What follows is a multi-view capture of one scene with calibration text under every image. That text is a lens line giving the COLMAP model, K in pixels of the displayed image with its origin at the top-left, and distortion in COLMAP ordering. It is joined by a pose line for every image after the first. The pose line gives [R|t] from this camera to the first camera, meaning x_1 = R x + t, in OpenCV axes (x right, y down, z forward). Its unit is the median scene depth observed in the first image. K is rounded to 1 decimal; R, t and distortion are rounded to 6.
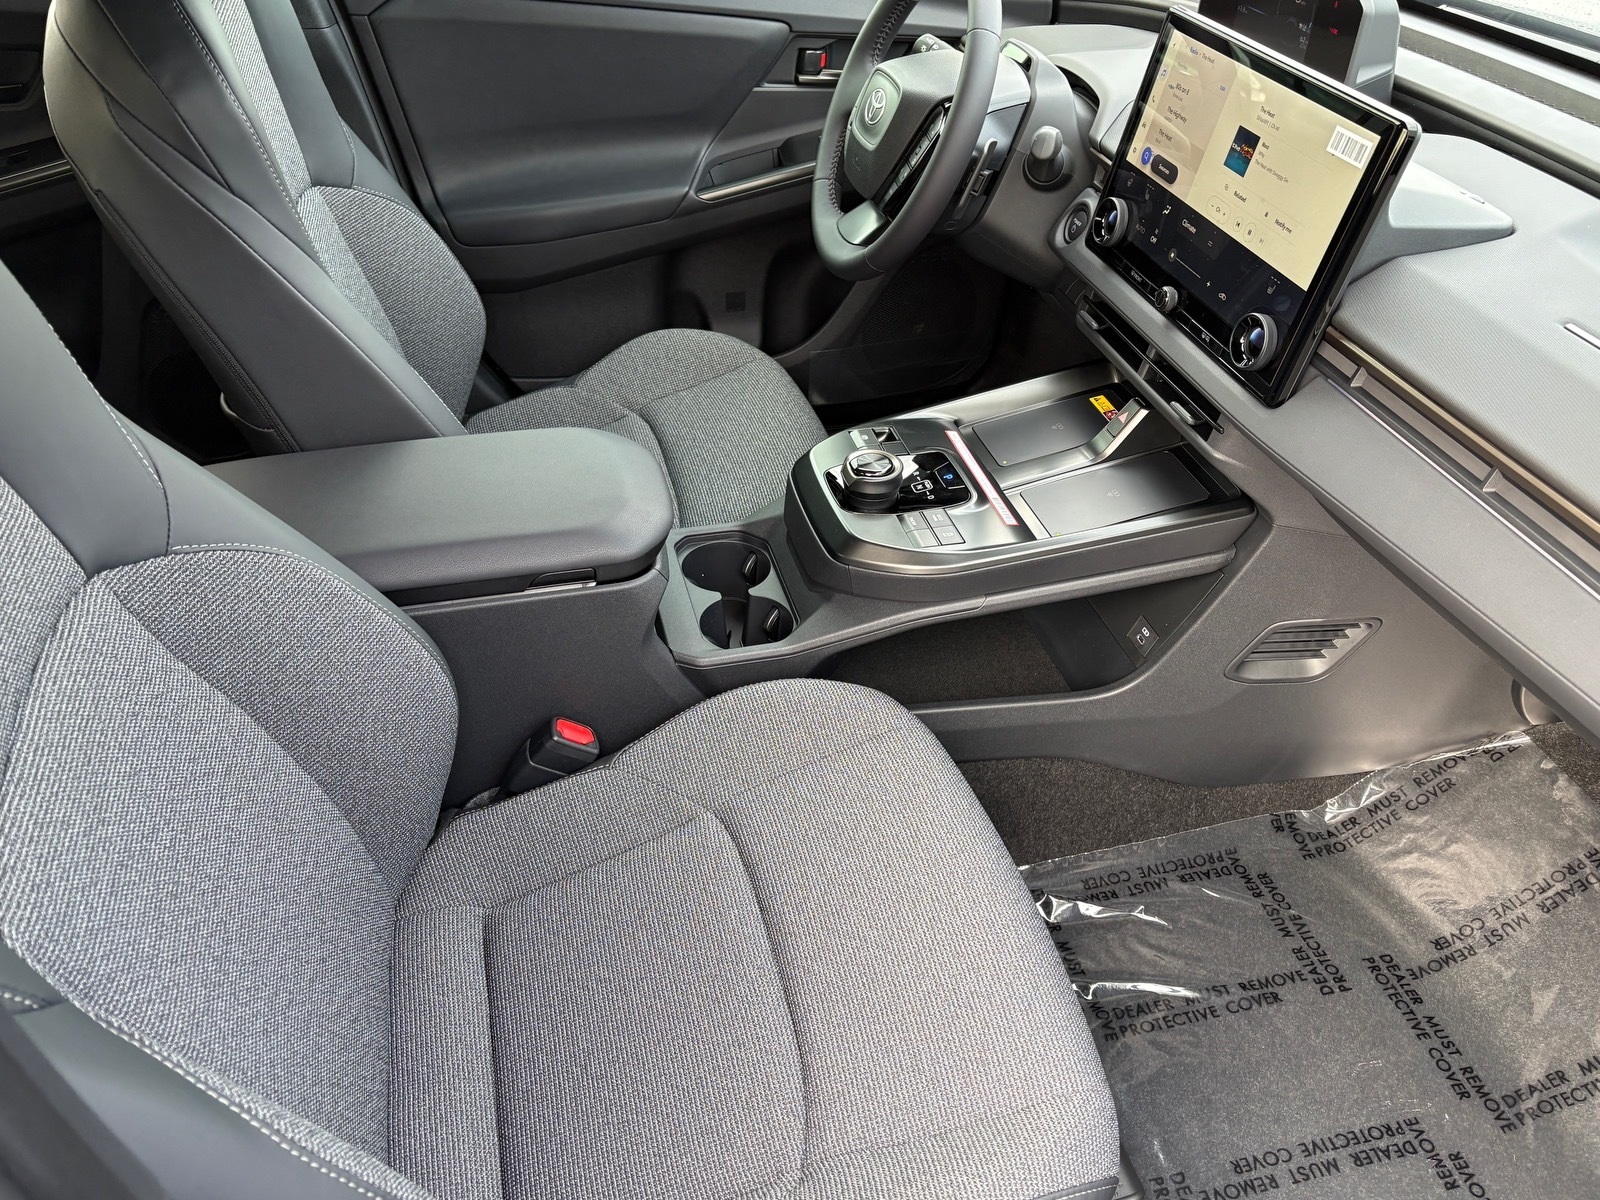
lens RADIAL K [[1274.7, 0, 800.0], [0, 1274.7, 600.0], [0, 0, 1]] dist [-0.011442, 0.083700]
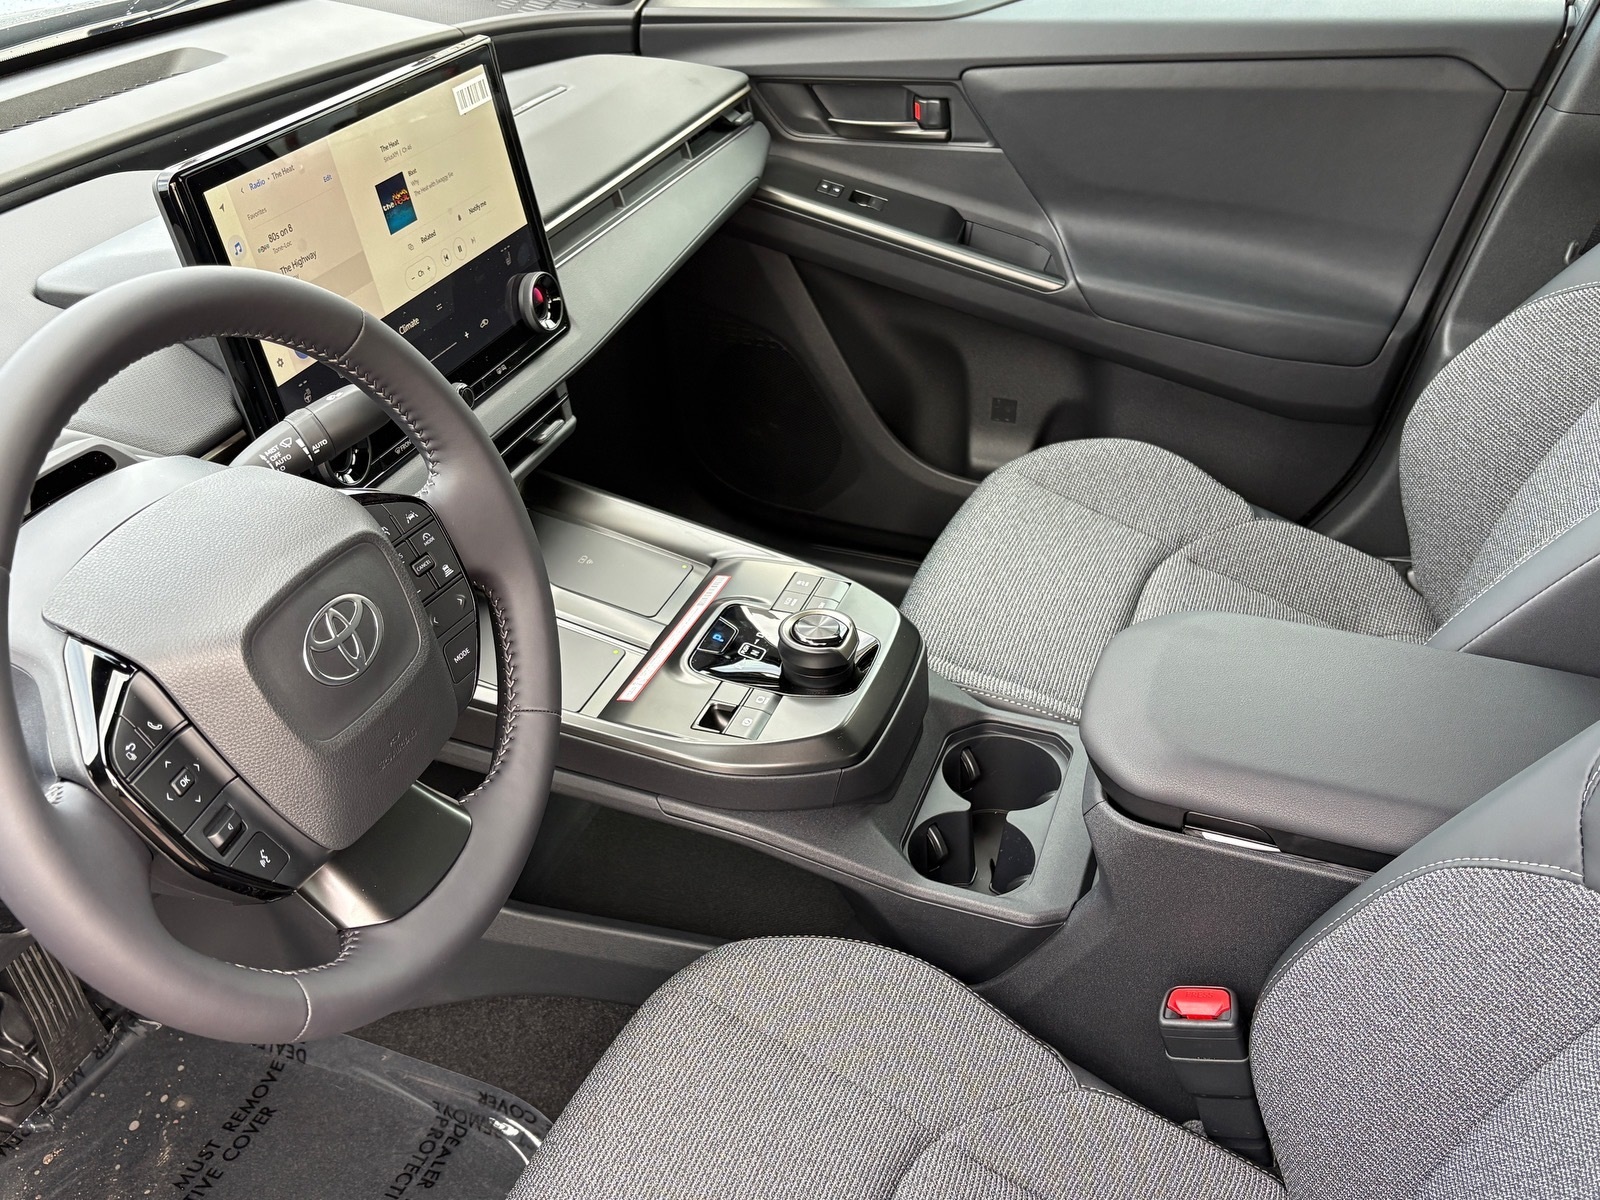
lens RADIAL K [[1540.0, 0, 844.7], [0, 1540.0, 597.9], [0, 0, 1]] dist [0.022275, -0.071975]
pose [[-0.837471, -0.331083, 0.434772, -0.359973], [0.298098, 0.390028, 0.871215, -0.936296], [-0.458018, 0.859222, -0.227942, 1.207531]]
